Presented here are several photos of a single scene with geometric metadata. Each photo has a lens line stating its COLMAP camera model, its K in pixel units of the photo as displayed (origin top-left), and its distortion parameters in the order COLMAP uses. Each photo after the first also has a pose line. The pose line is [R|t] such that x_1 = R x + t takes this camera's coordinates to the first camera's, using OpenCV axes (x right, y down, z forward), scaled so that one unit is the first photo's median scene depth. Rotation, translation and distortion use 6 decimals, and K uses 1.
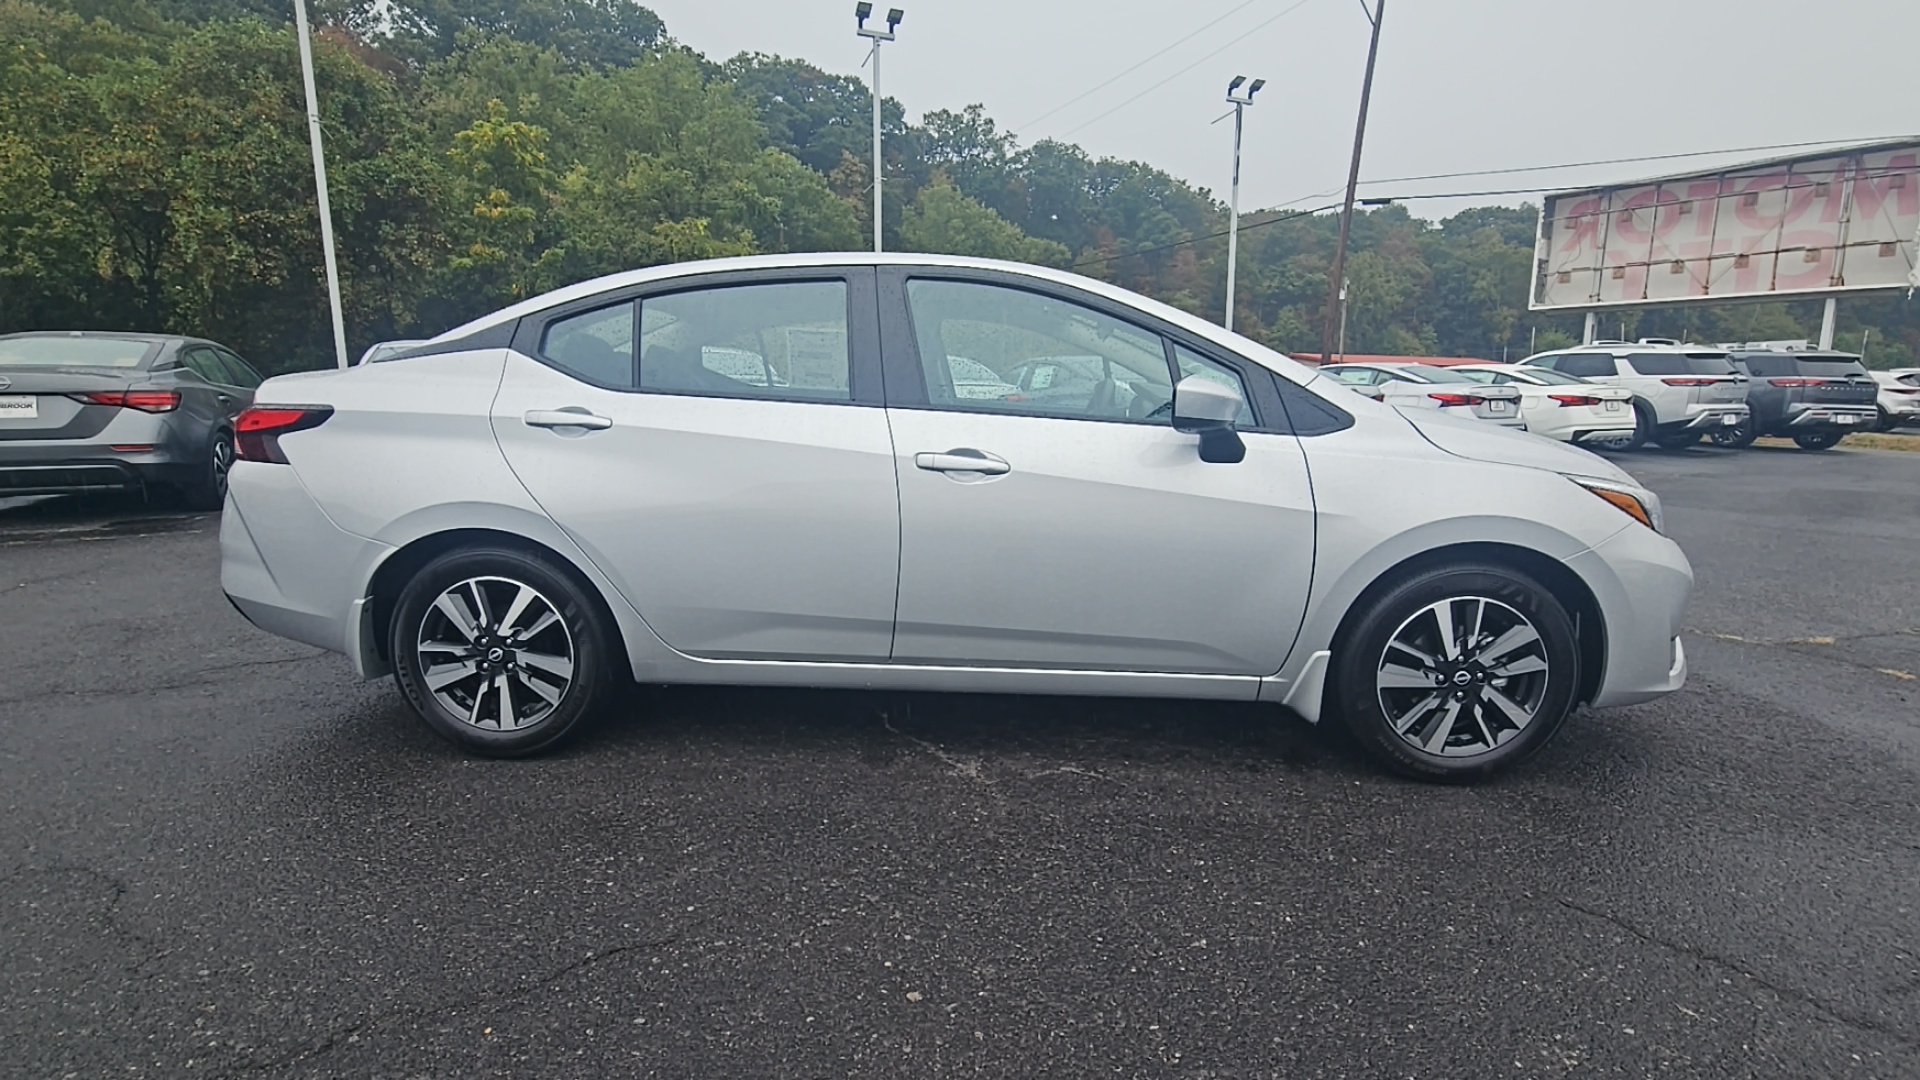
lens RADIAL K [[839.6, 0, 934.0], [0, 839.6, 537.5], [0, 0, 1]] dist [0.012734, -0.009105]
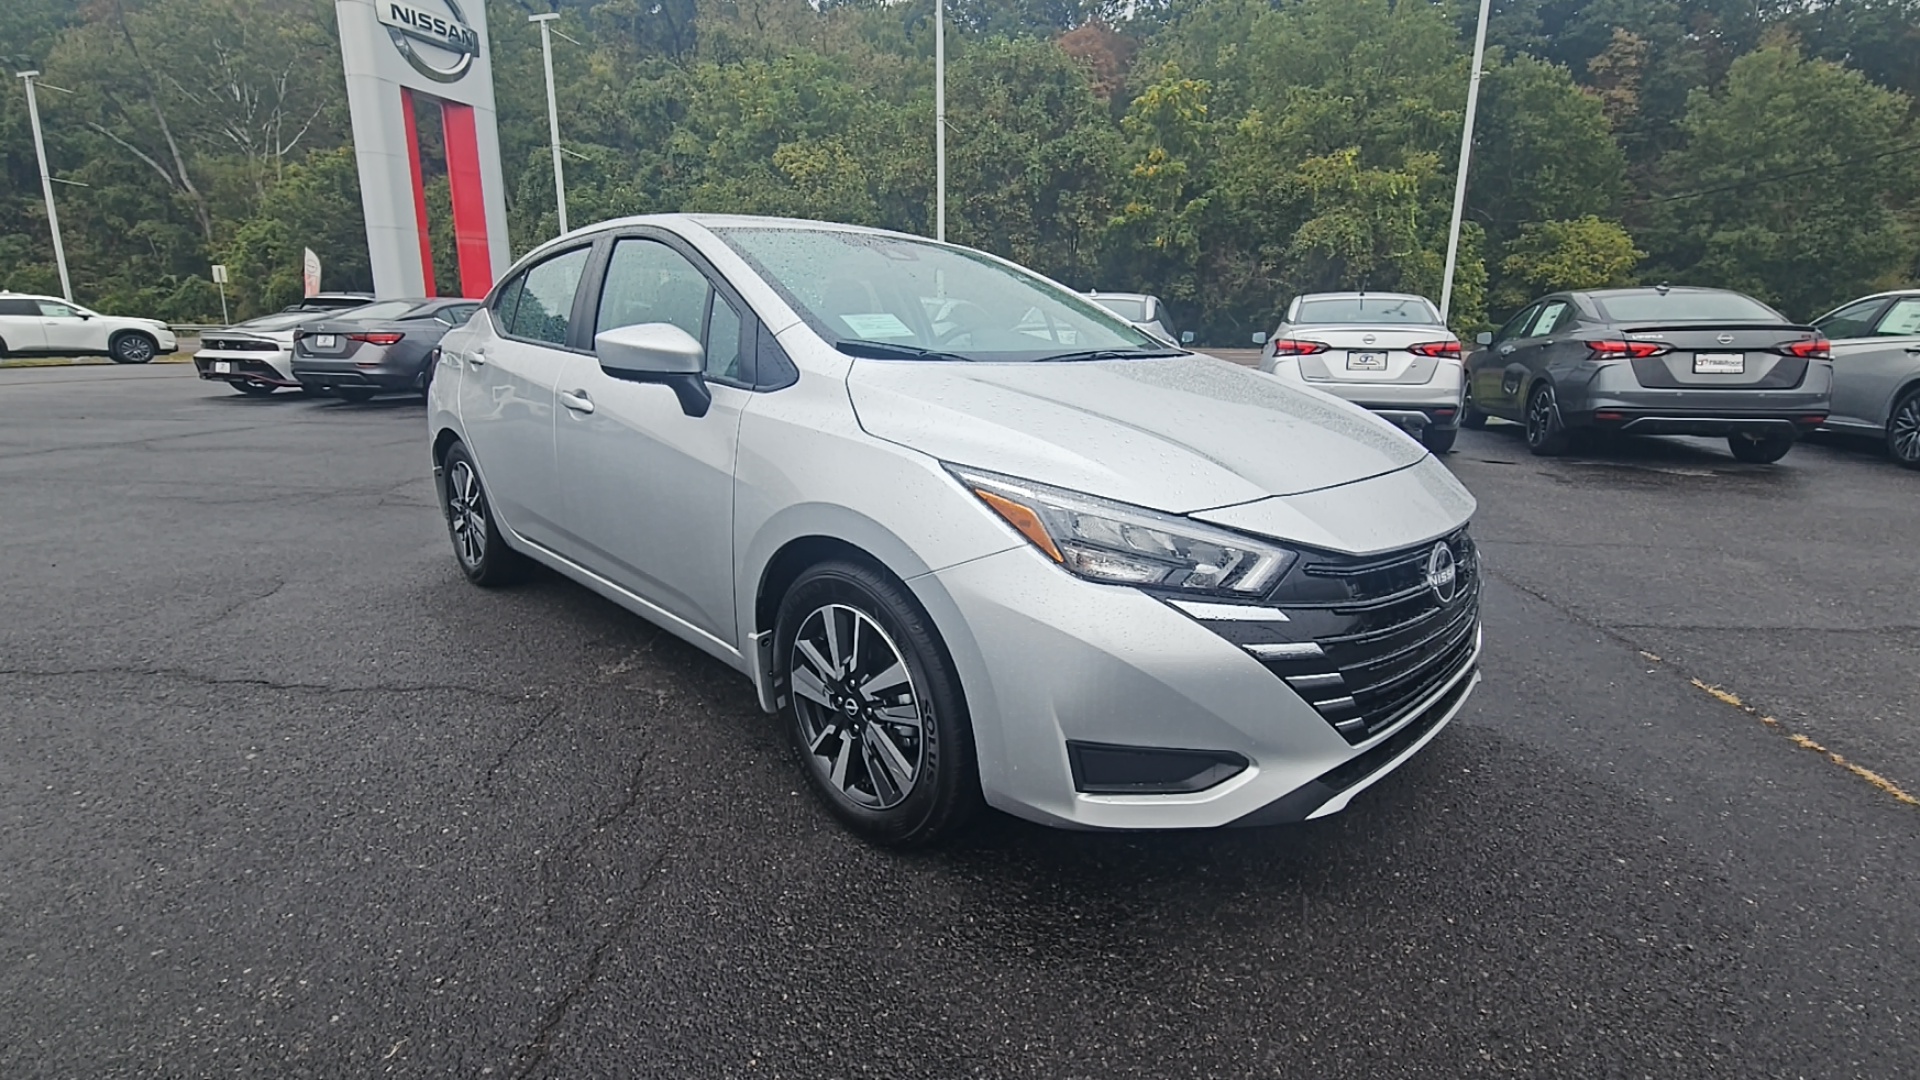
lens RADIAL K [[839.6, 0, 972.2], [0, 839.6, 535.6], [0, 0, 1]] dist [0.012734, -0.009105]
pose [[0.732932, 0.162511, -0.660607, 0.106010], [-0.123662, 0.986697, 0.105529, -0.007923], [0.668968, 0.004346, 0.743278, 0.042819]]
